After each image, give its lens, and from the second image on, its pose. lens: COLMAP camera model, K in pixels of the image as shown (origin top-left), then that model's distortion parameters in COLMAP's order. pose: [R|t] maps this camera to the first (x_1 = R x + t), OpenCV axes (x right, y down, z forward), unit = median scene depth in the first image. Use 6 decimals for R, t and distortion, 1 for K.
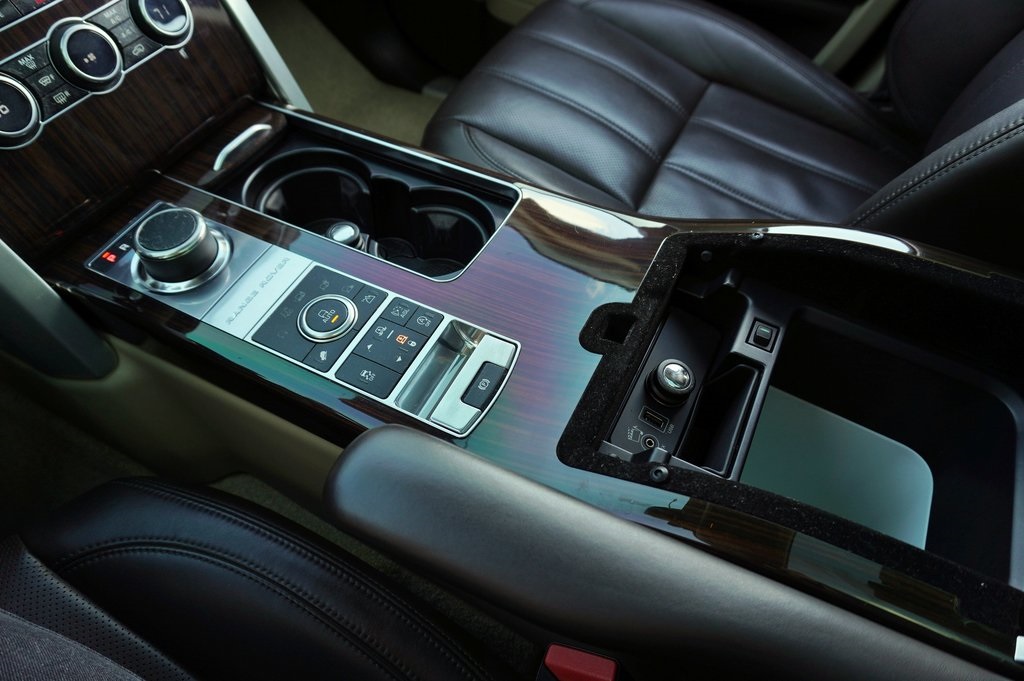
lens RADIAL K [[689.4, 0, 512.0], [0, 689.4, 340.5], [0, 0, 1]] dist [-0.040826, 0.035721]
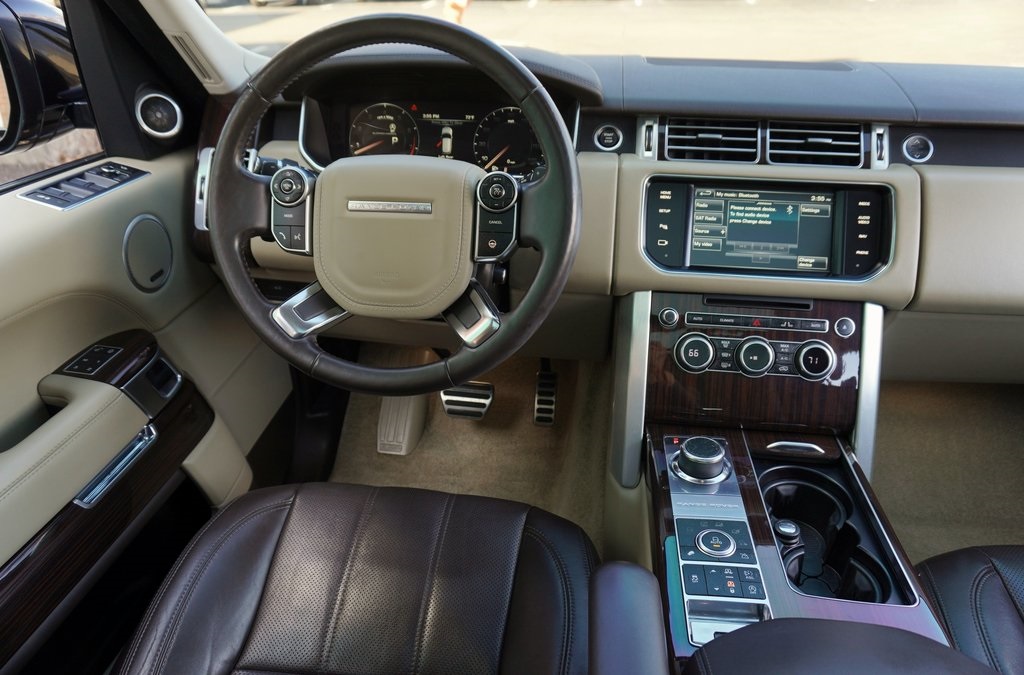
lens RADIAL K [[692.4, 0, 512.0], [0, 692.4, 337.5], [0, 0, 1]] dist [-0.030616, 0.003398]
pose [[0.348191, 0.439411, -0.828059, 0.586831], [-0.744165, 0.666743, 0.040894, -0.058132], [0.570072, 0.601973, 0.559148, -0.362830]]
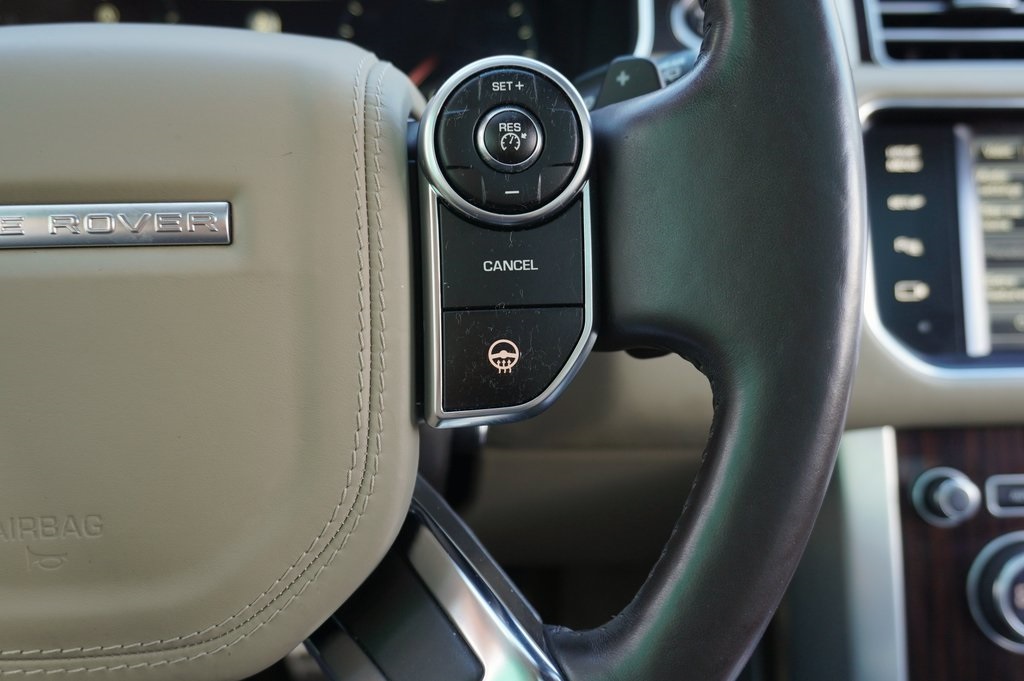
lens RADIAL K [[924.1, 0, 512.0], [0, 924.1, 340.5], [0, 0, 1]] dist [-0.000907, -0.001089]
pose [[0.510984, 0.349073, -0.785521, -0.340473], [-0.682163, 0.720698, -0.123483, -0.050064], [0.523019, 0.598951, 0.606390, 0.018275]]
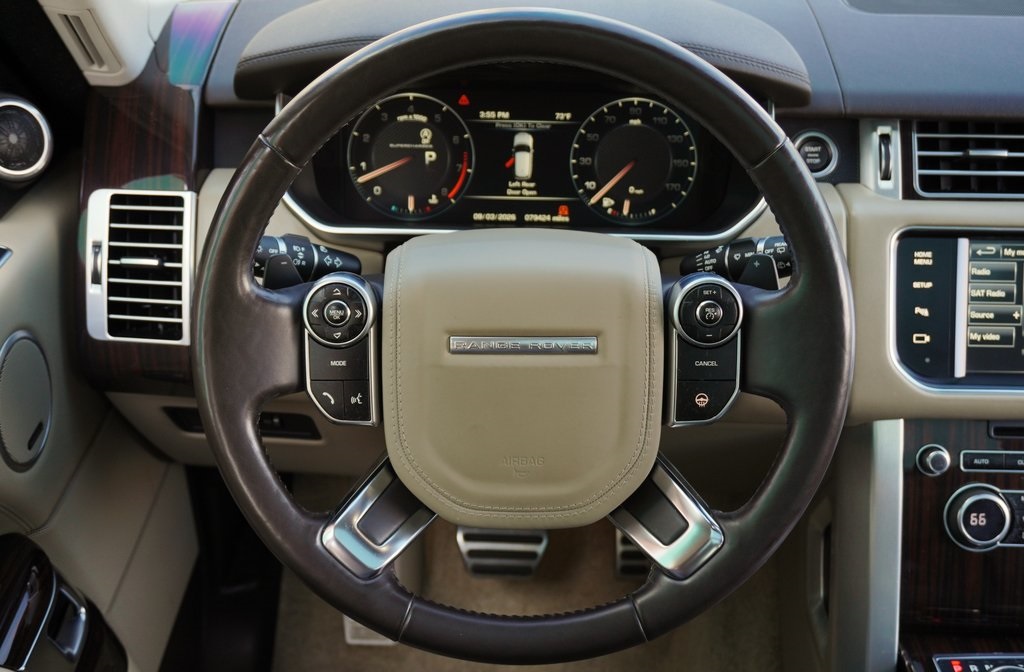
lens RADIAL K [[1189.9, 0, 512.0], [0, 1189.9, 336.0], [0, 0, 1]] dist [0.013075, -0.028209]
pose [[0.452554, 0.445908, -0.772244, 0.278119], [-0.712339, 0.701729, -0.012257, 0.029083], [0.536440, 0.555646, 0.635208, -0.787524]]
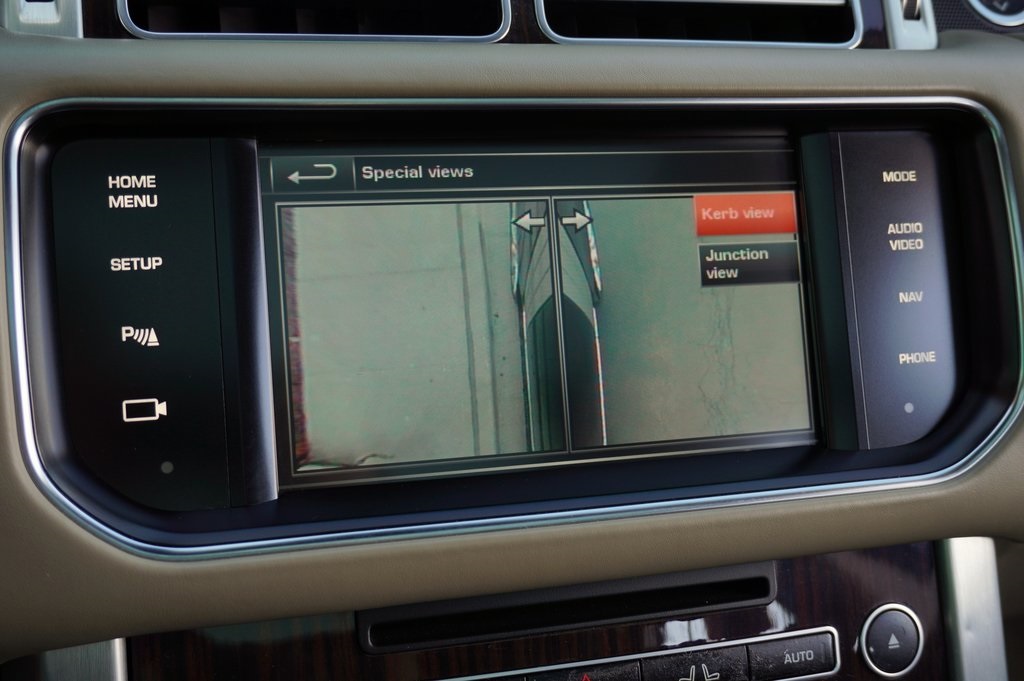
lens RADIAL K [[1124.4, 0, 512.0], [0, 1124.4, 340.5], [0, 0, 1]] dist [0.008271, 0.006642]
pose [[0.667009, 0.339651, -0.663126, -0.293216], [-0.620034, 0.746552, -0.241284, -0.432036], [0.413105, 0.572099, 0.708552, 0.304930]]
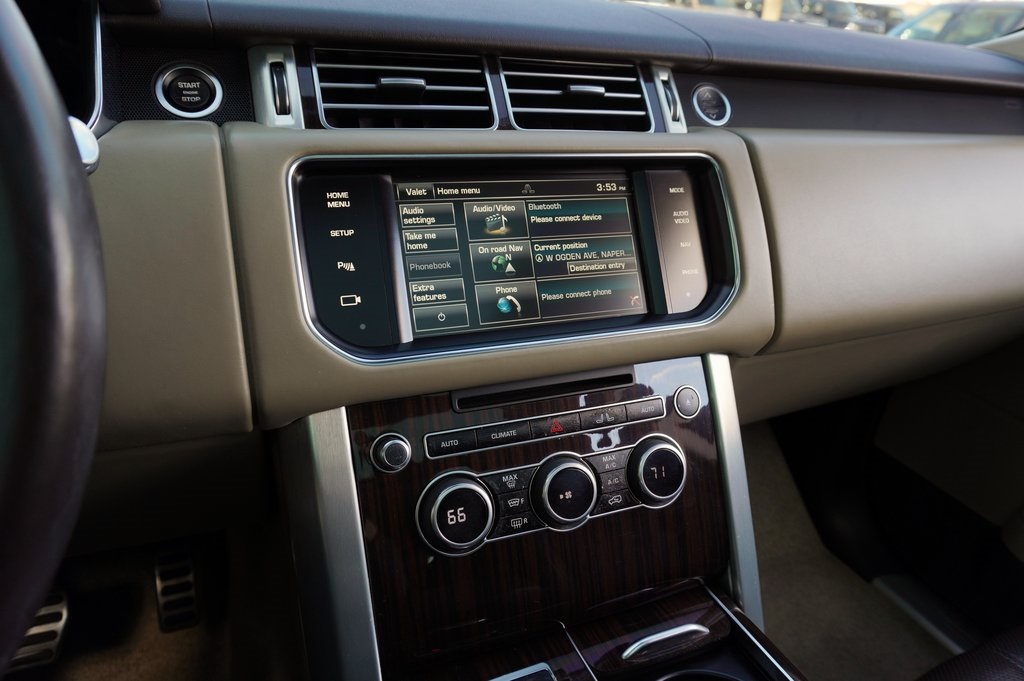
lens RADIAL K [[689.4, 0, 512.0], [0, 689.4, 340.5], [0, 0, 1]] dist [-0.040826, 0.035721]
pose [[0.765581, 0.286131, -0.576207, -0.200398], [-0.537582, 0.776524, -0.328658, -0.227761], [0.353399, 0.561373, 0.748311, 0.170260]]
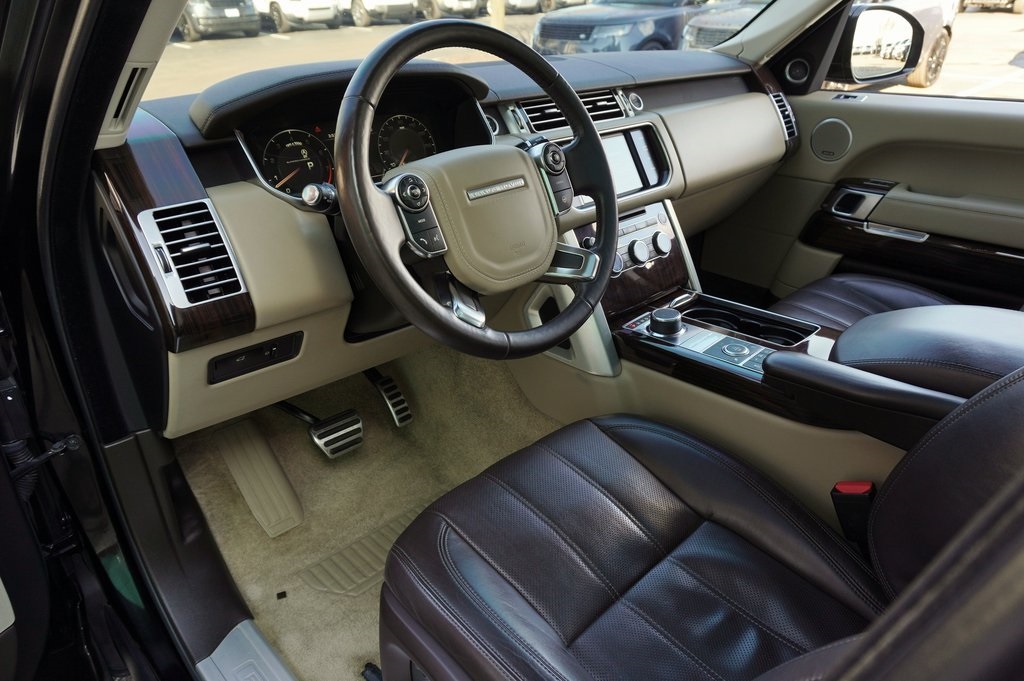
lens RADIAL K [[689.4, 0, 512.0], [0, 689.4, 340.5], [0, 0, 1]] dist [-0.040826, 0.035721]
pose [[0.949429, 0.110595, -0.293858, -0.274857], [-0.230497, 0.881015, -0.413139, 0.968191], [0.213202, 0.459980, 0.861953, -1.073113]]
